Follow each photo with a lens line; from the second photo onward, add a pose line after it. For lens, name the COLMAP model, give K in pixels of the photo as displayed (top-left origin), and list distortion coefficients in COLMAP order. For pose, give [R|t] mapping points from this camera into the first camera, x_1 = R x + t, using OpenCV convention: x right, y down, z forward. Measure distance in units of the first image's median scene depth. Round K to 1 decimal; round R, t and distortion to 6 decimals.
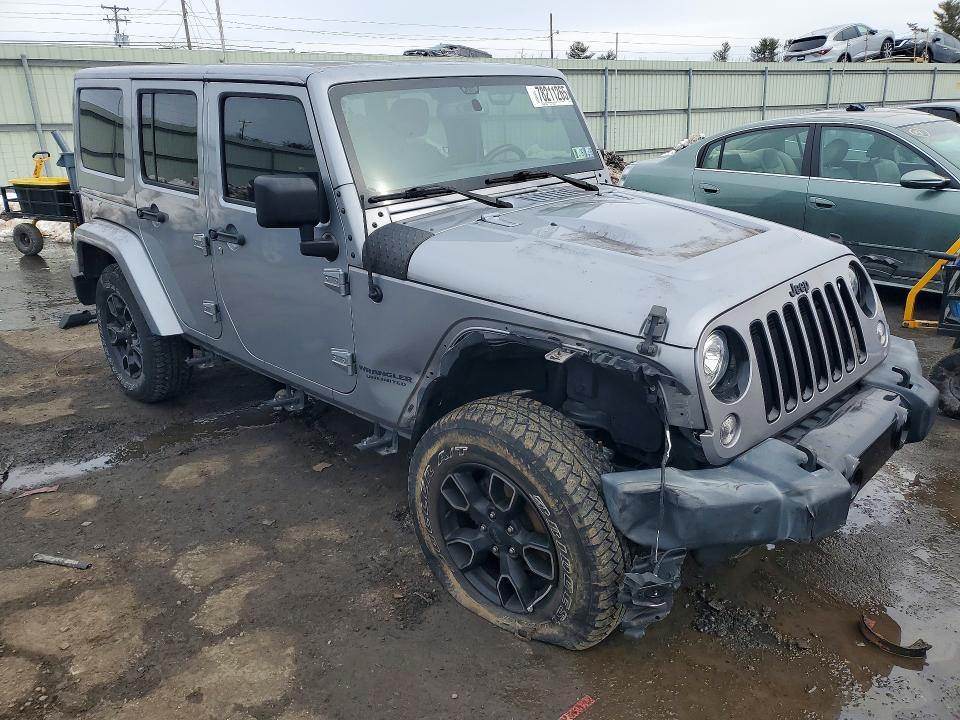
lens RADIAL K [[746.9, 0, 477.0], [0, 746.9, 359.0], [0, 0, 1]] dist [0.023855, 0.002207]
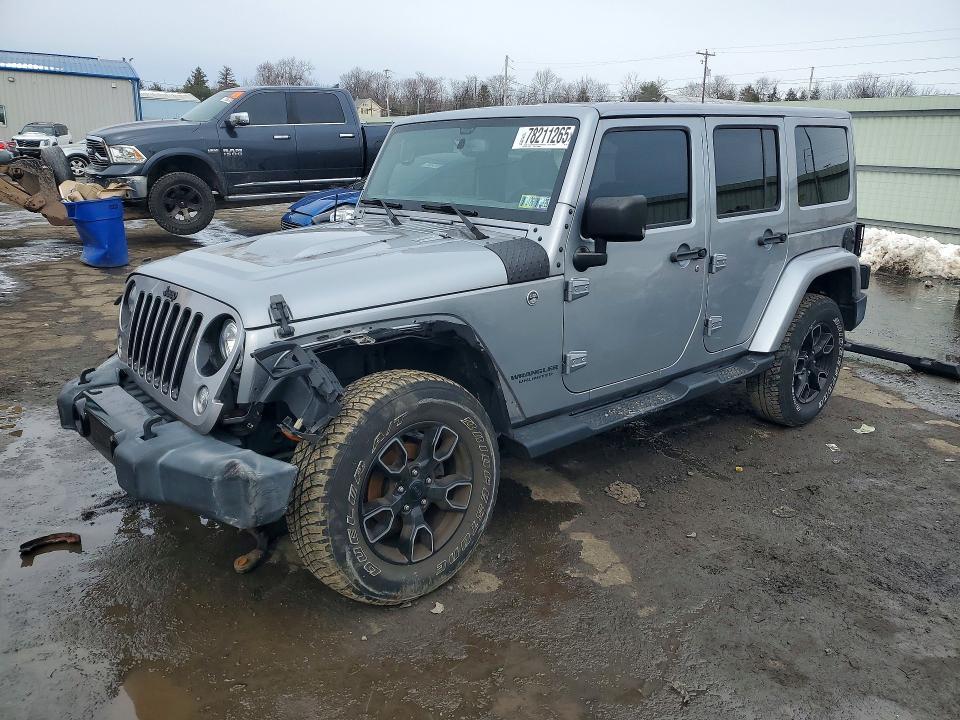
lens RADIAL K [[723.5, 0, 480.4], [0, 723.5, 376.4], [0, 0, 1]] dist [0.041416, 0.002100]
pose [[-0.071429, 0.319416, -0.944919, 1.137365], [-0.349265, 0.879353, 0.323655, -0.390087], [0.934297, 0.353146, 0.048749, 1.082269]]
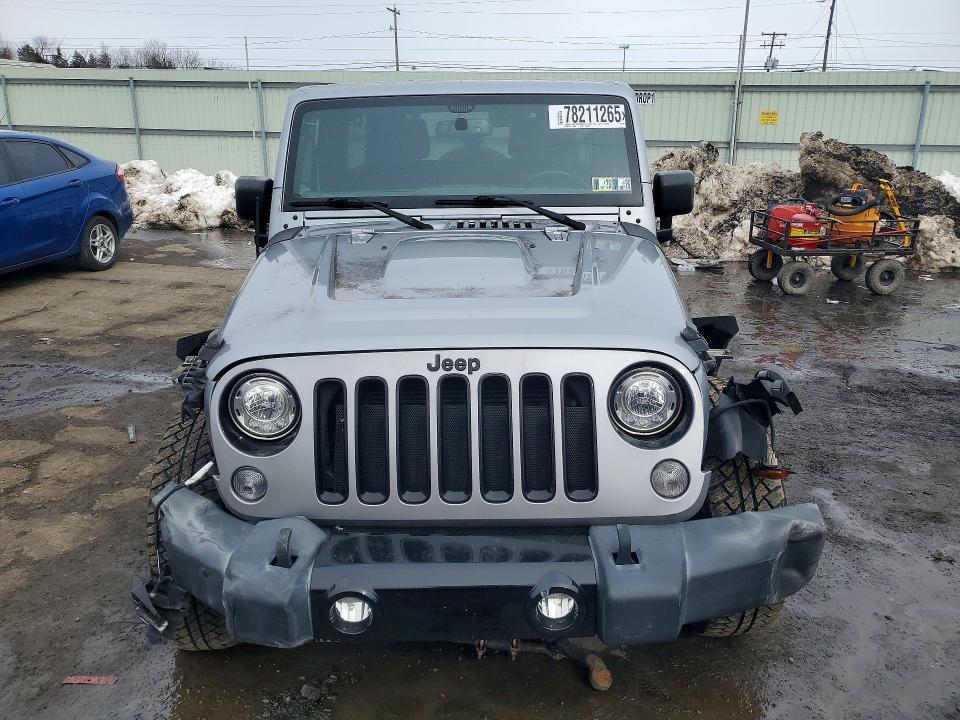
lens RADIAL K [[746.9, 0, 477.0], [0, 746.9, 359.0], [0, 0, 1]] dist [0.023855, 0.002207]
pose [[0.699612, 0.238896, -0.673404, 0.725278], [-0.256510, 0.963600, 0.075352, -0.123462], [0.666893, 0.120018, 0.735425, 0.335750]]
